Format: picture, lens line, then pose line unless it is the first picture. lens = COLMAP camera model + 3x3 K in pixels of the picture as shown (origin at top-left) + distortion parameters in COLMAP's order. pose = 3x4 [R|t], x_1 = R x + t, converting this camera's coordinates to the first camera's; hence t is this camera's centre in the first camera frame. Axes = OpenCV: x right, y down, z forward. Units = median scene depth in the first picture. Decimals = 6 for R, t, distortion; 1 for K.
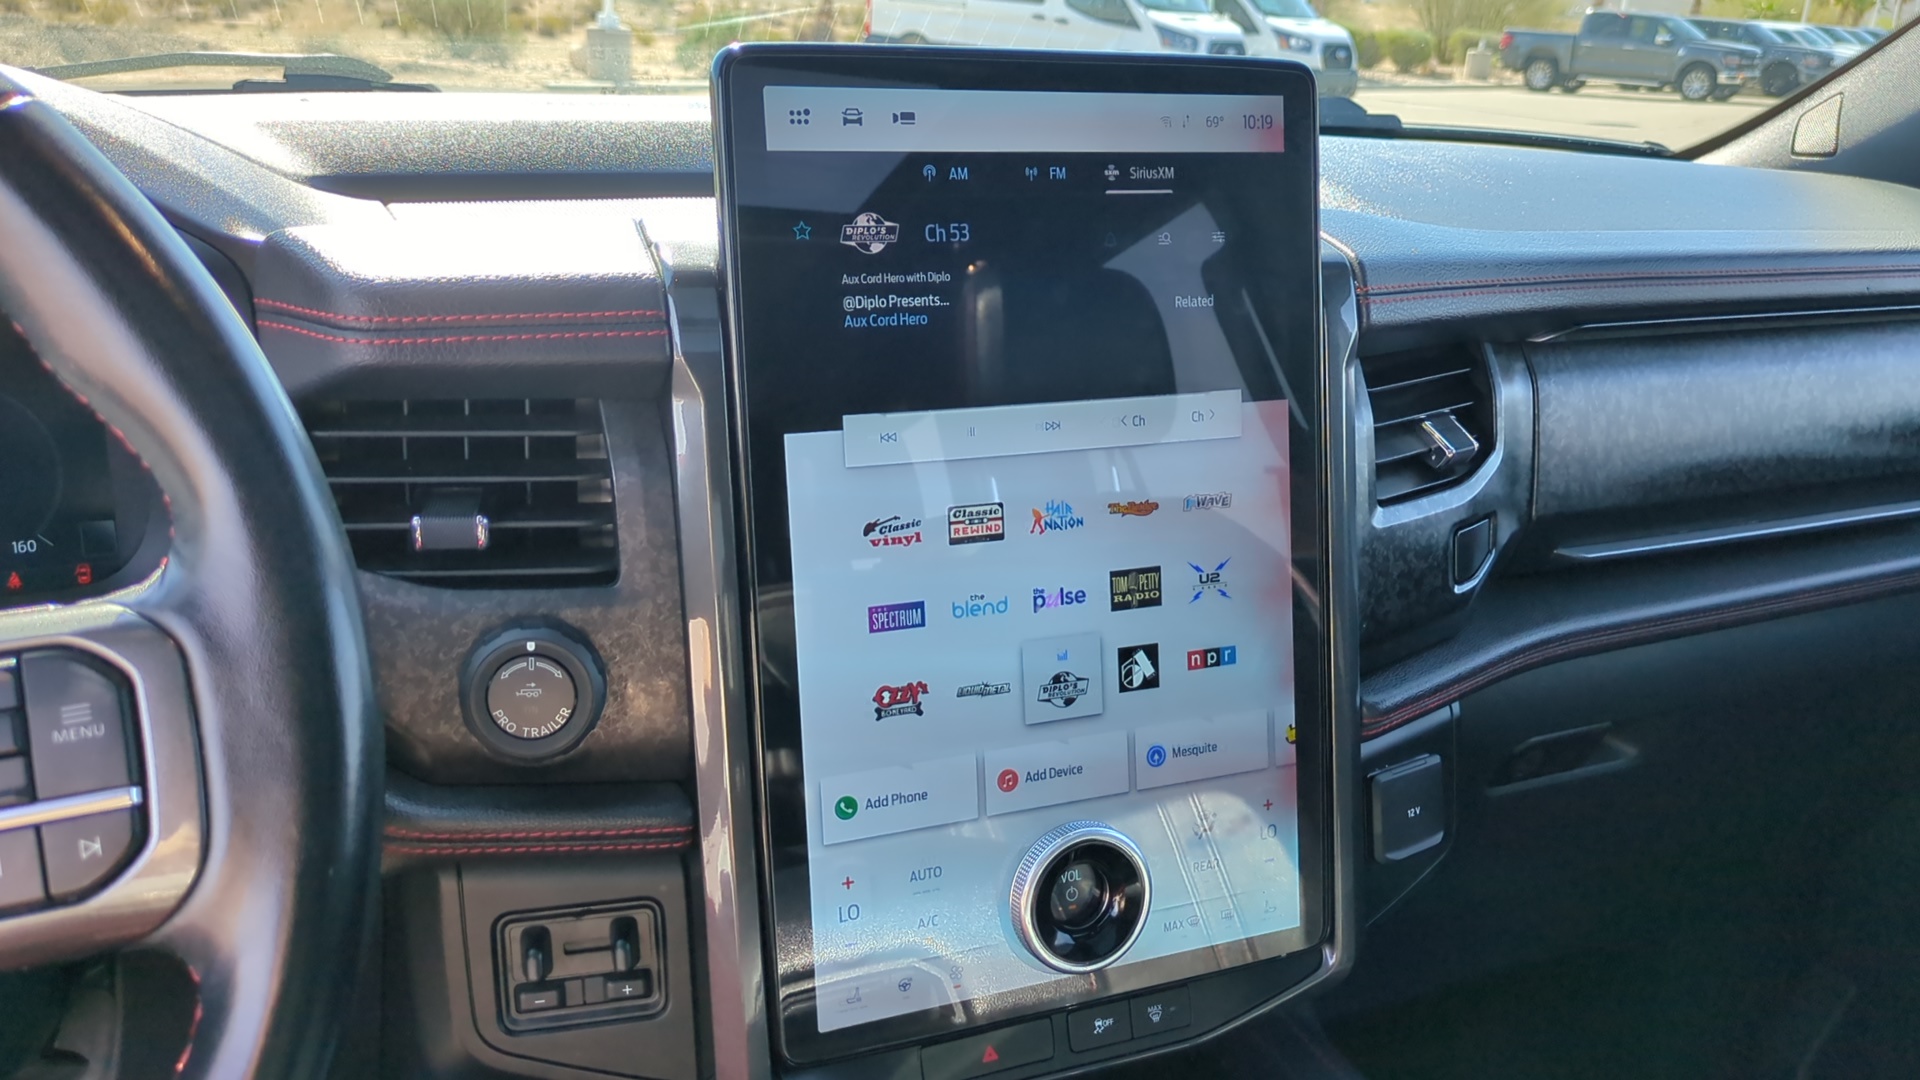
lens RADIAL K [[1636.6, 0, 977.8], [0, 1636.6, 533.8], [0, 0, 1]] dist [0.059673, -0.087444]
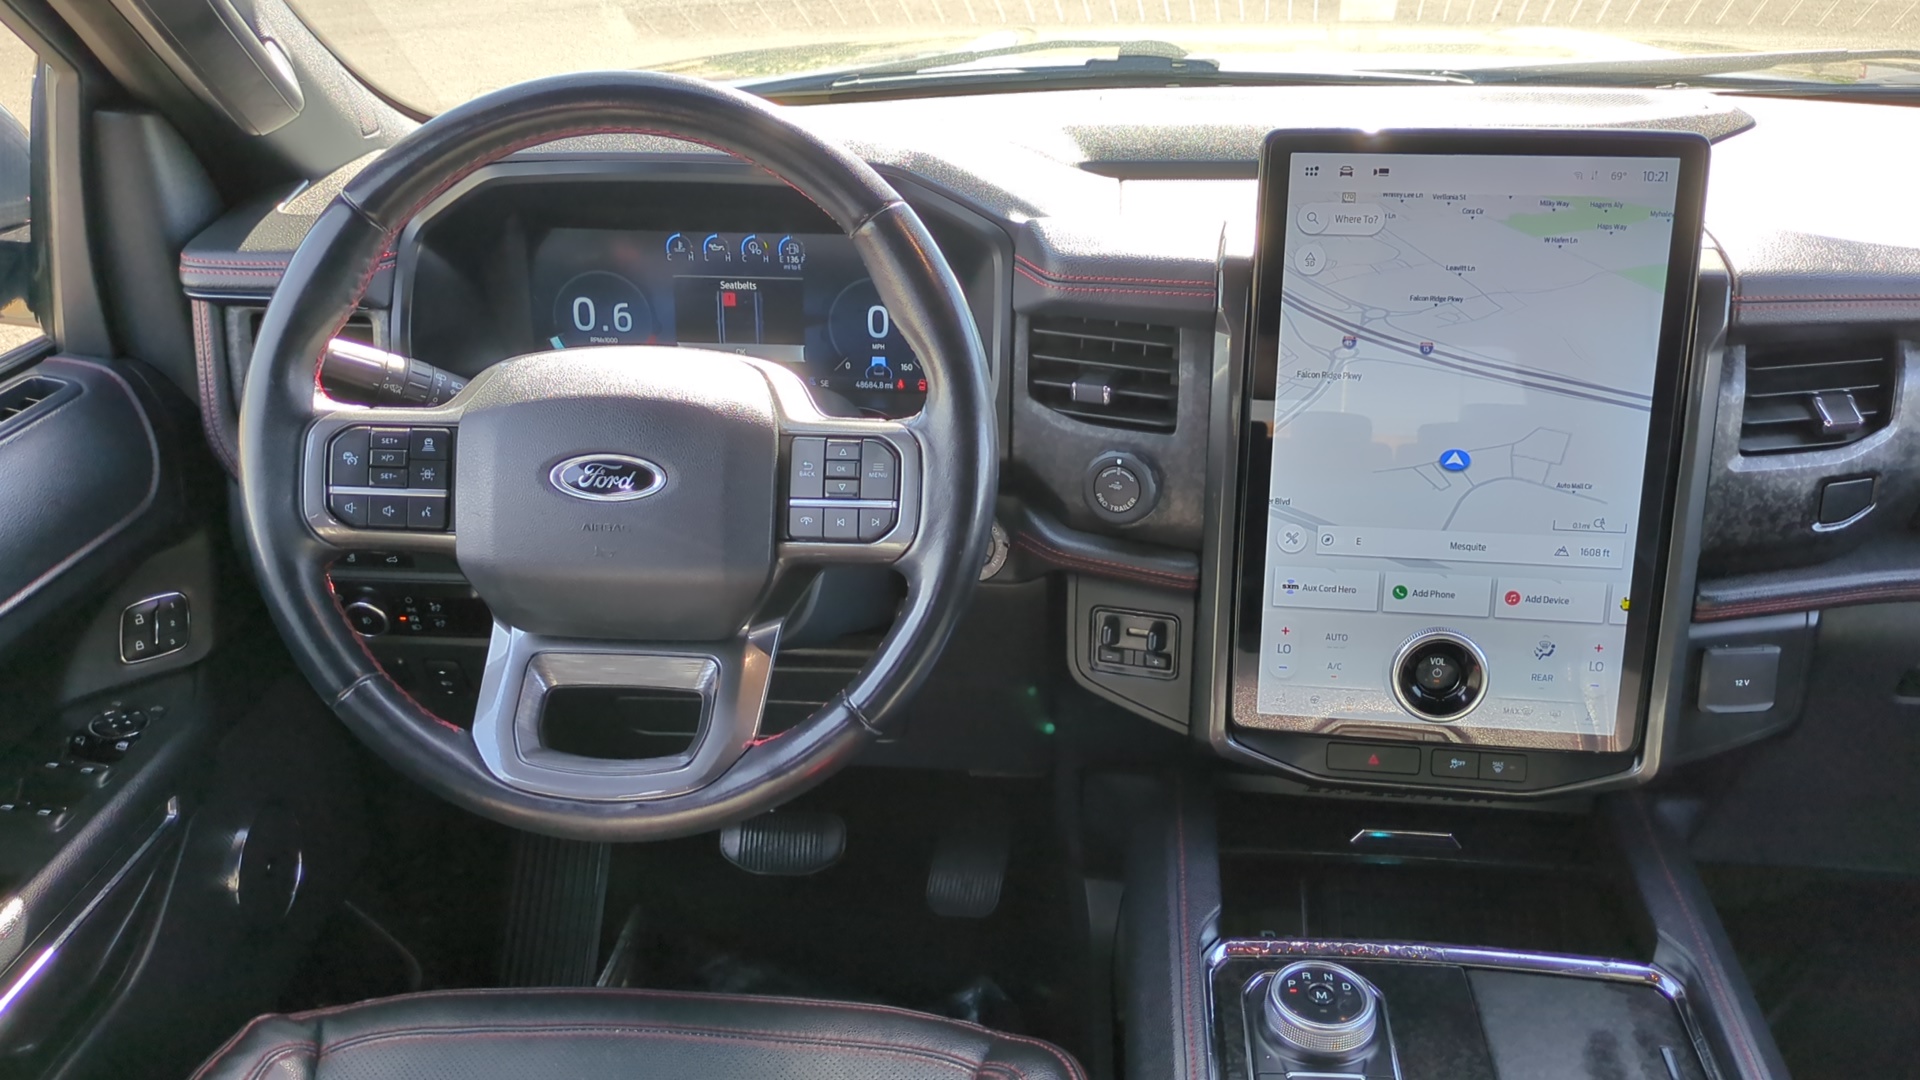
lens RADIAL K [[1636.6, 0, 963.9], [0, 1636.6, 545.8], [0, 0, 1]] dist [0.059673, -0.087444]
pose [[0.843120, 0.182307, -0.505878, 0.444379], [-0.119177, 0.980730, 0.154808, -0.085968], [0.524352, -0.070232, 0.848600, -0.546975]]
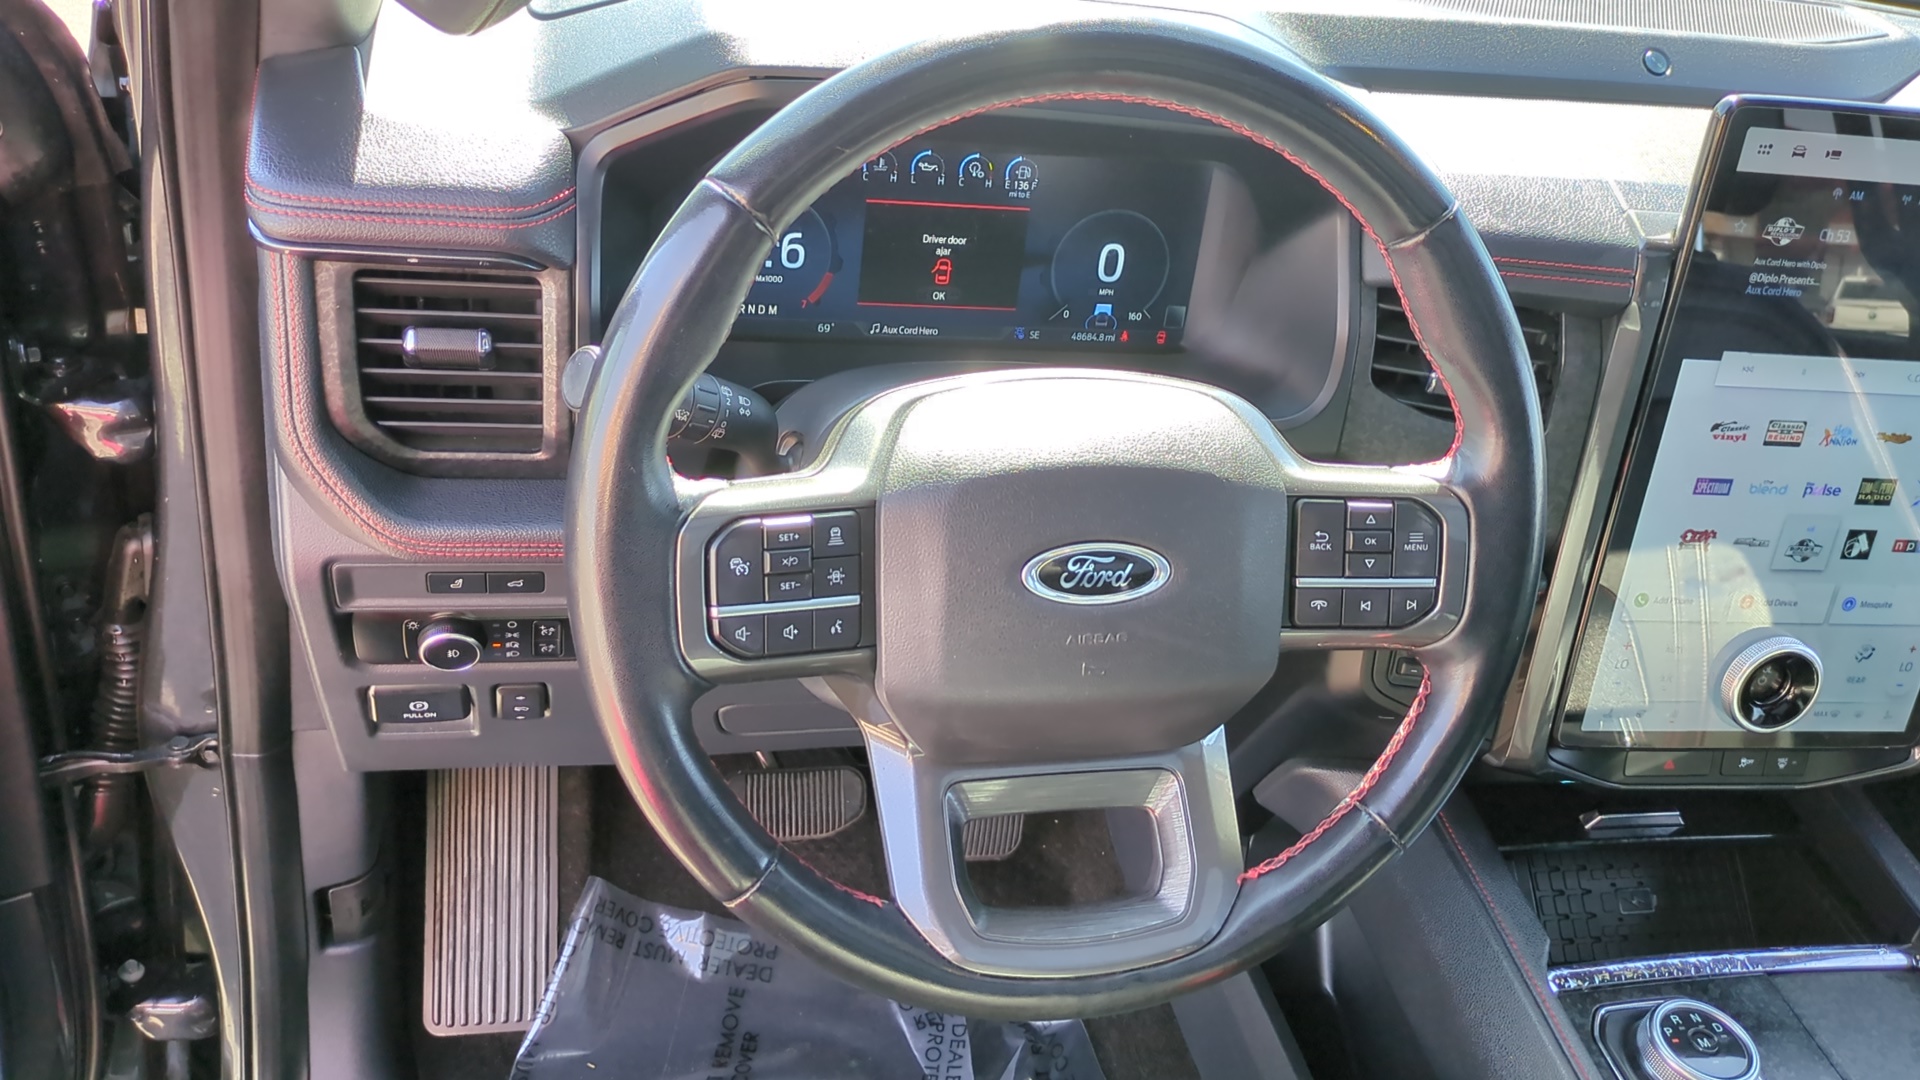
lens RADIAL K [[1636.6, 0, 977.3], [0, 1636.6, 532.5], [0, 0, 1]] dist [0.059673, -0.087444]
pose [[0.961078, 0.222184, -0.164208, -0.403416], [-0.173059, 0.947444, 0.269073, -0.181520], [0.215361, -0.230182, 0.949018, -0.522747]]
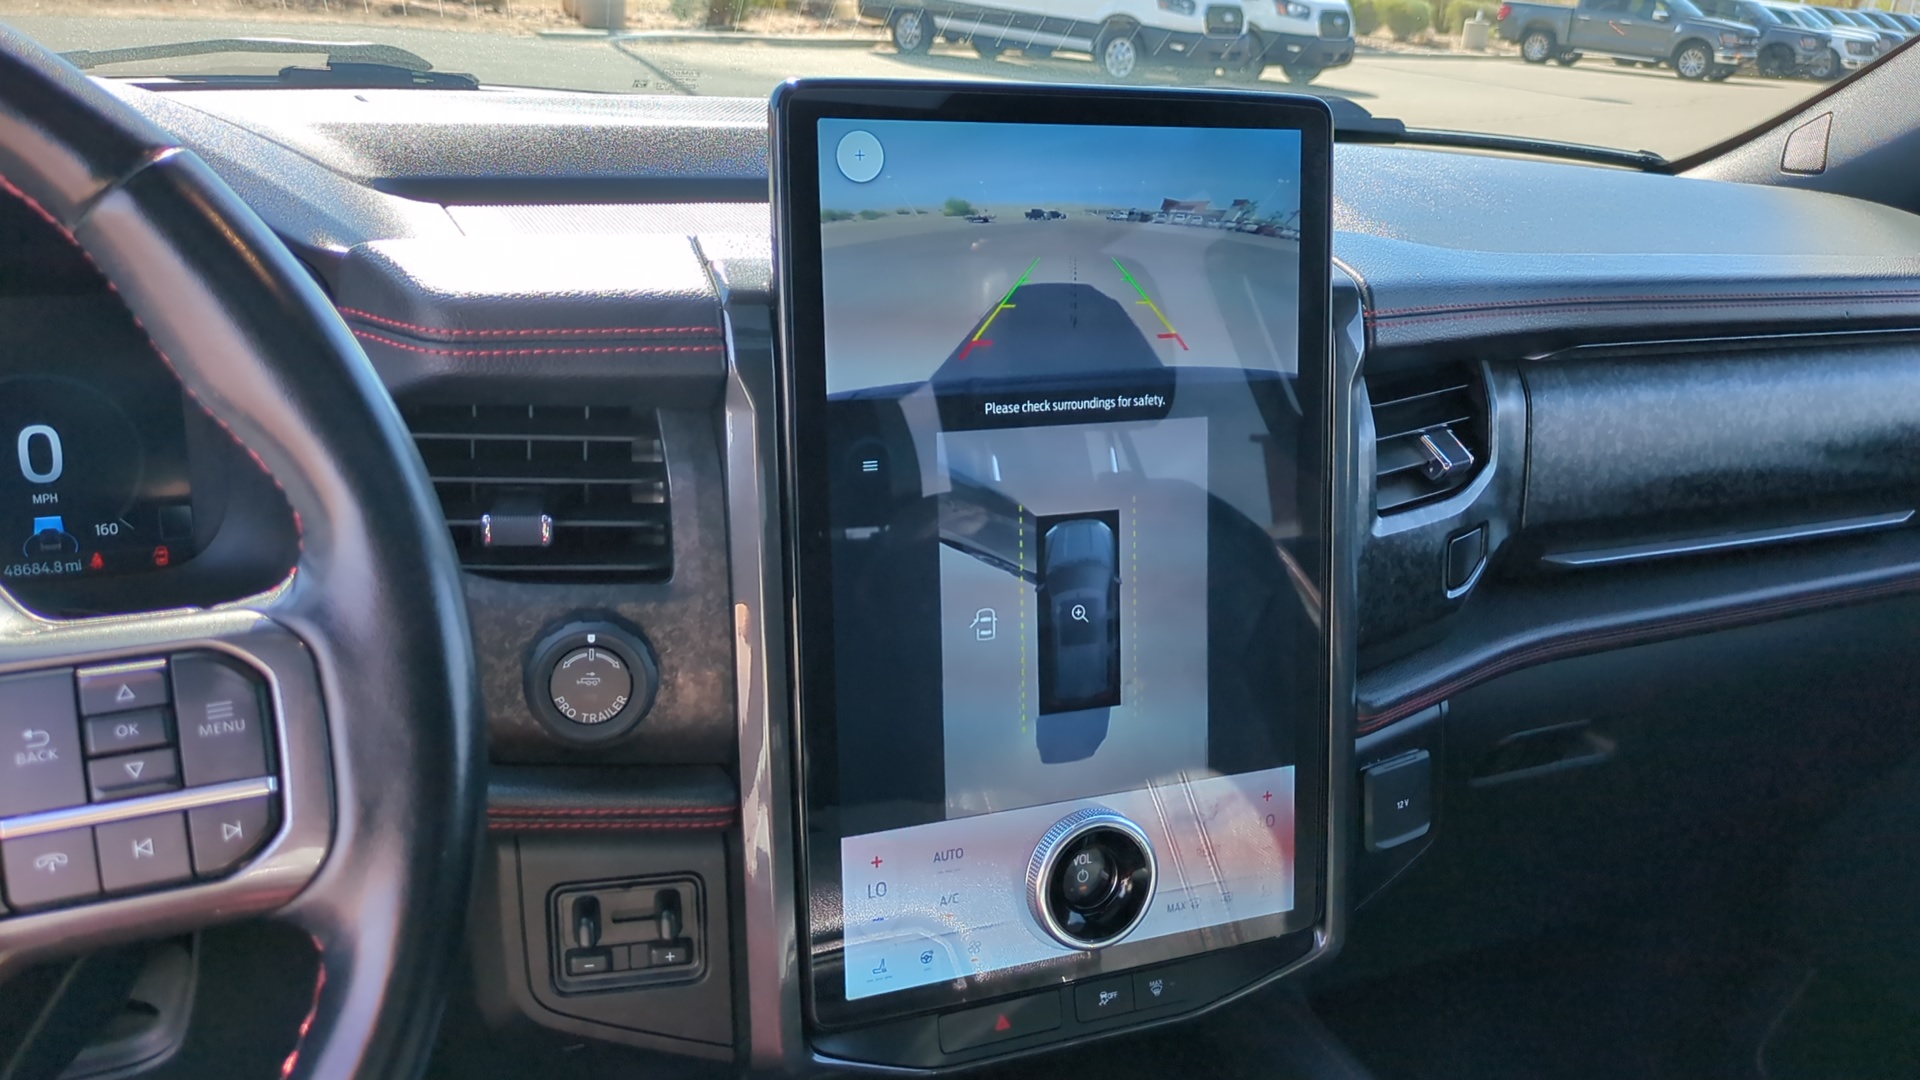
lens RADIAL K [[1636.6, 0, 975.4], [0, 1636.6, 532.7], [0, 0, 1]] dist [0.059673, -0.087444]
pose [[0.999677, 0.023879, 0.008757, -0.027462], [-0.024079, 0.999435, 0.023459, -0.027269], [-0.008192, -0.023662, 0.999686, -0.062735]]
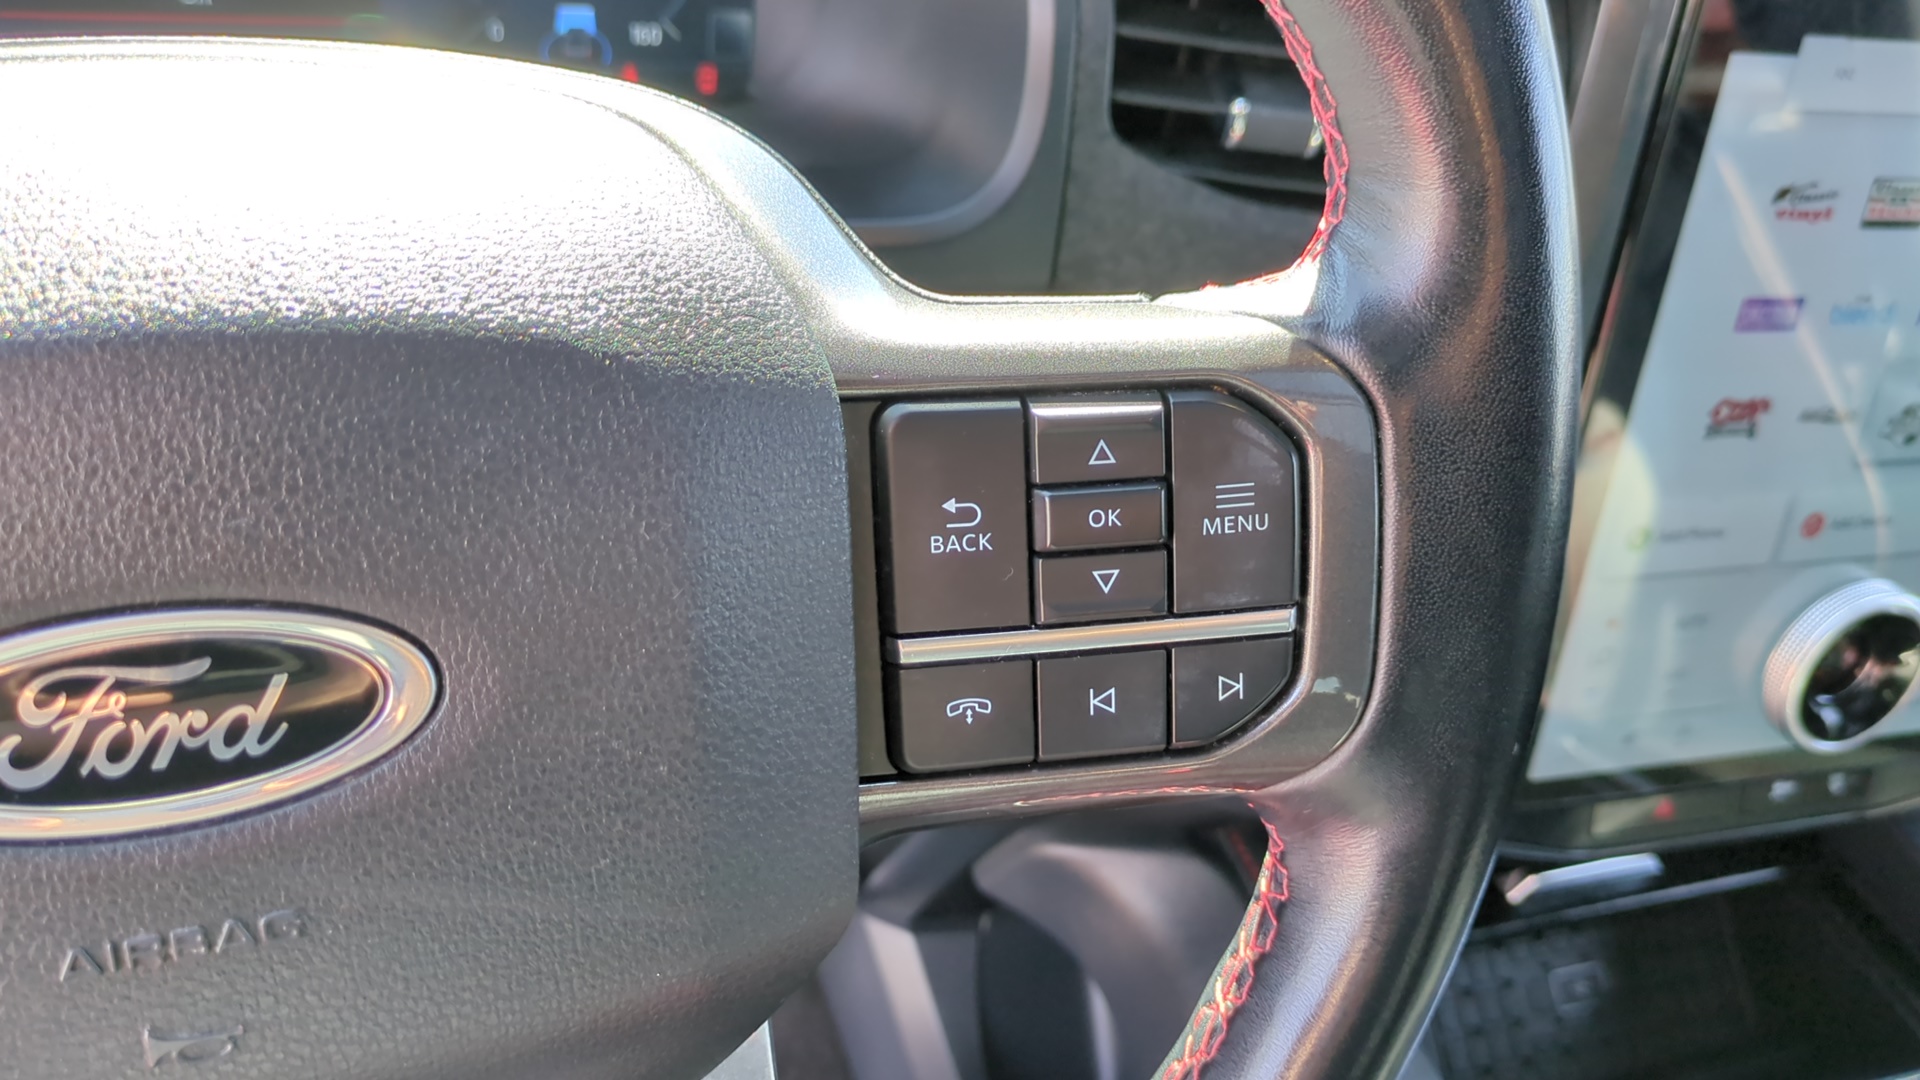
lens RADIAL K [[1636.6, 0, 1006.5], [0, 1636.6, 549.7], [0, 0, 1]] dist [0.059673, -0.087444]
pose [[0.986768, 0.161660, -0.012481, -0.347348], [-0.148974, 0.934333, 0.323772, -0.039538], [0.064002, -0.317628, 0.946053, 0.200720]]
